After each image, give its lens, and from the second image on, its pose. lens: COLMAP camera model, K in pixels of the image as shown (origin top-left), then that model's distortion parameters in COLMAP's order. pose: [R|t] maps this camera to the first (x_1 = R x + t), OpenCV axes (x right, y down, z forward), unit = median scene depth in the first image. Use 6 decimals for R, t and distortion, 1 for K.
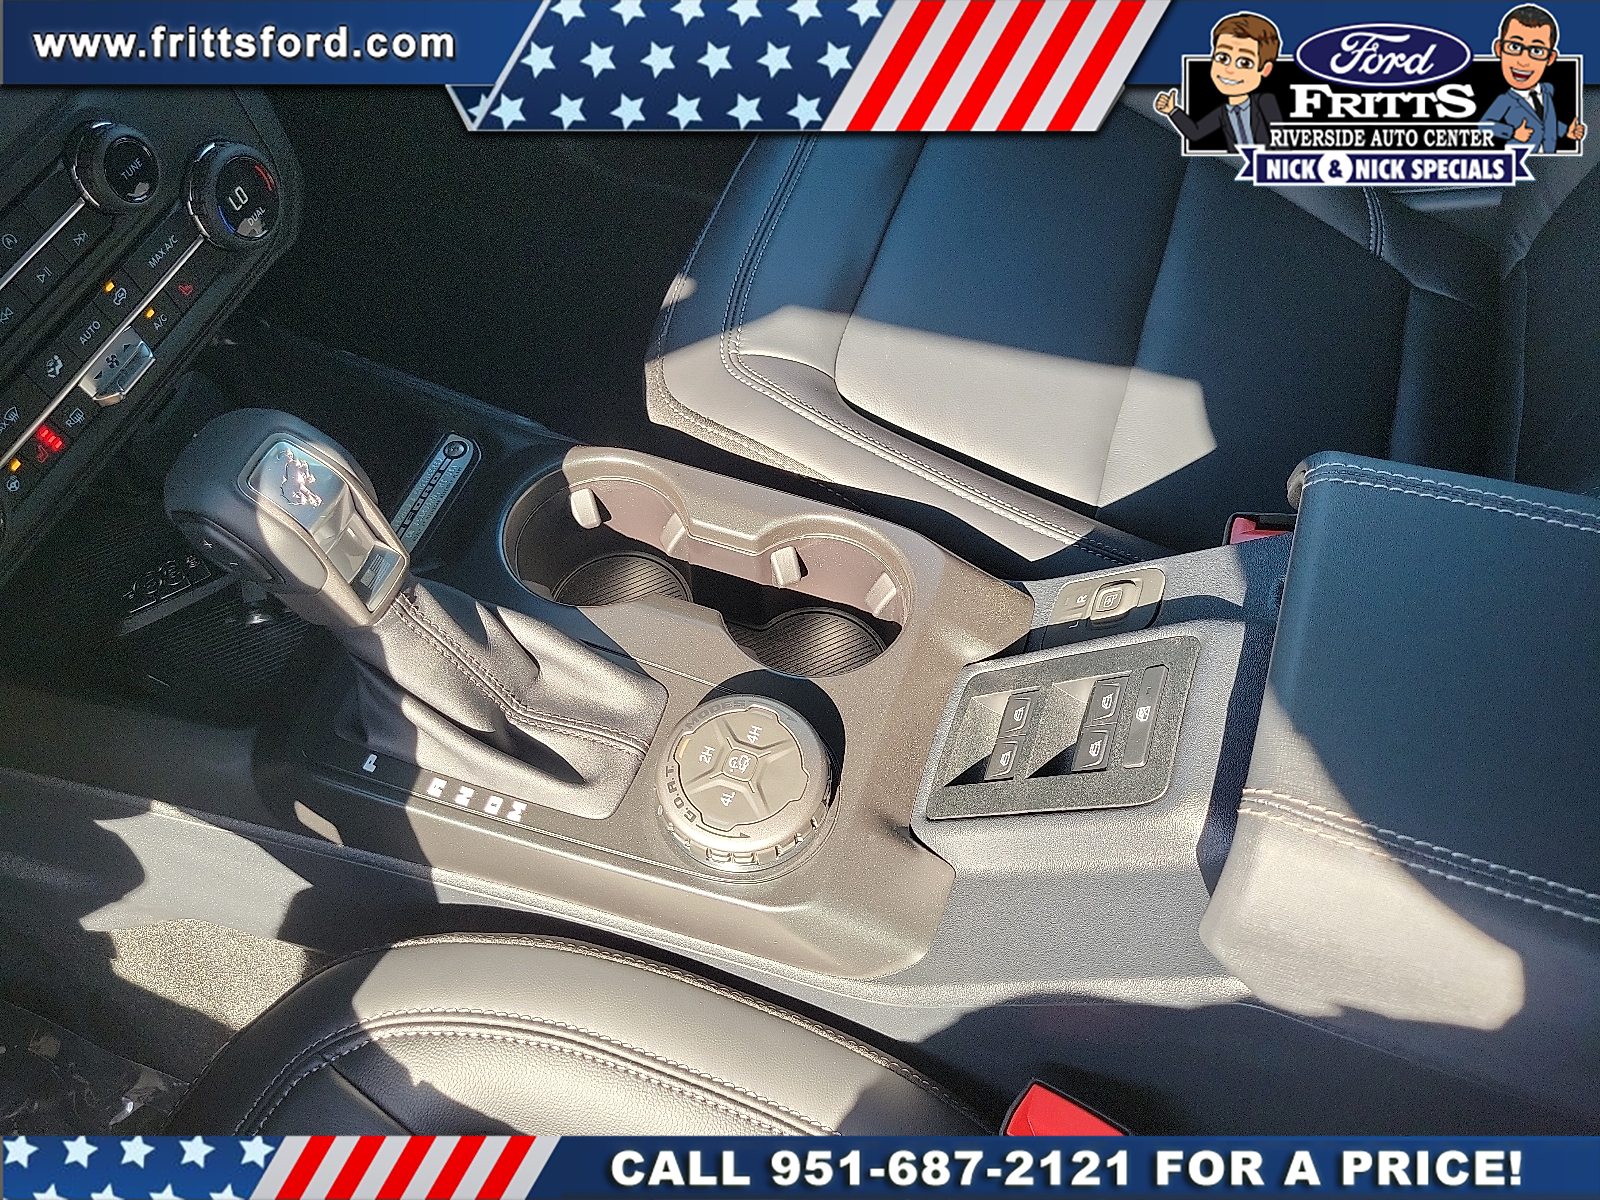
lens RADIAL K [[1200.8, 0, 800.0], [0, 1200.8, 600.0], [0, 0, 1]] dist [-0.002143, -0.003779]
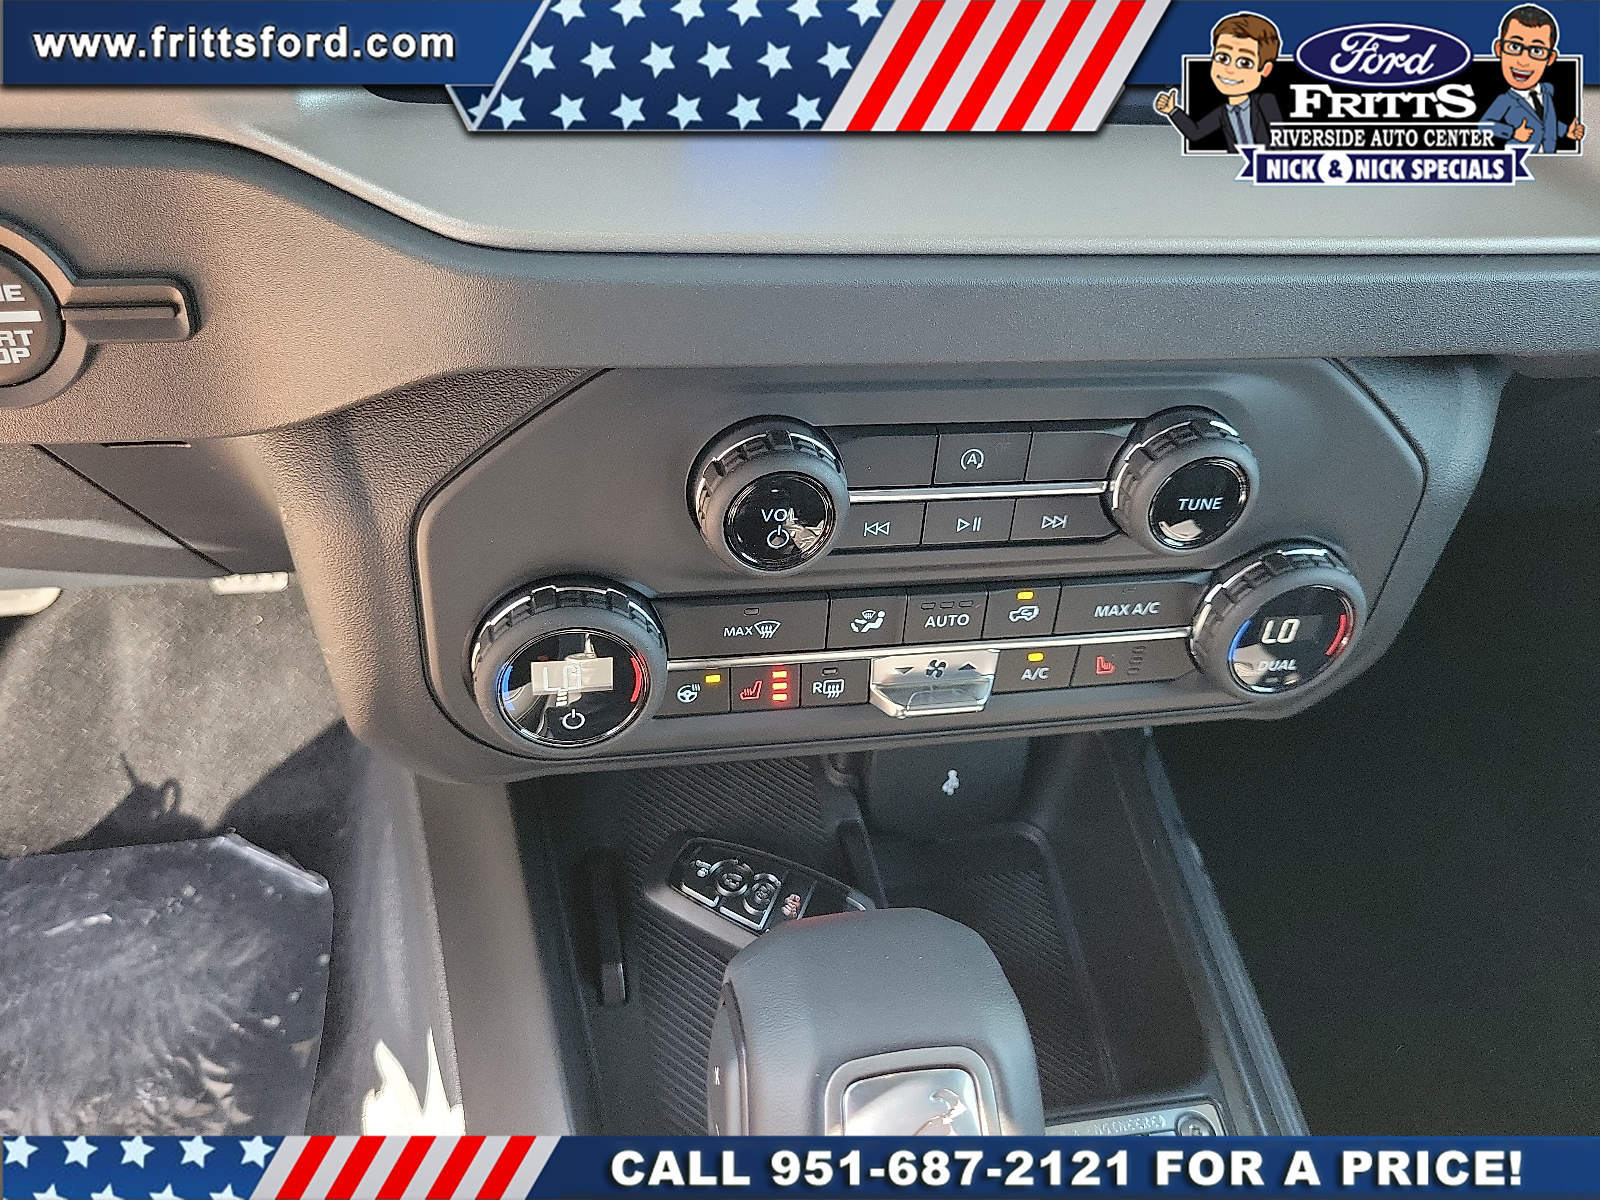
lens RADIAL K [[1200.8, 0, 800.0], [0, 1200.8, 600.0], [0, 0, 1]] dist [-0.002143, -0.003779]
pose [[0.502745, 0.646206, -0.574165, -0.278564], [-0.788182, 0.615437, 0.002515, -0.171334], [0.354987, 0.451282, 0.818736, 0.454968]]
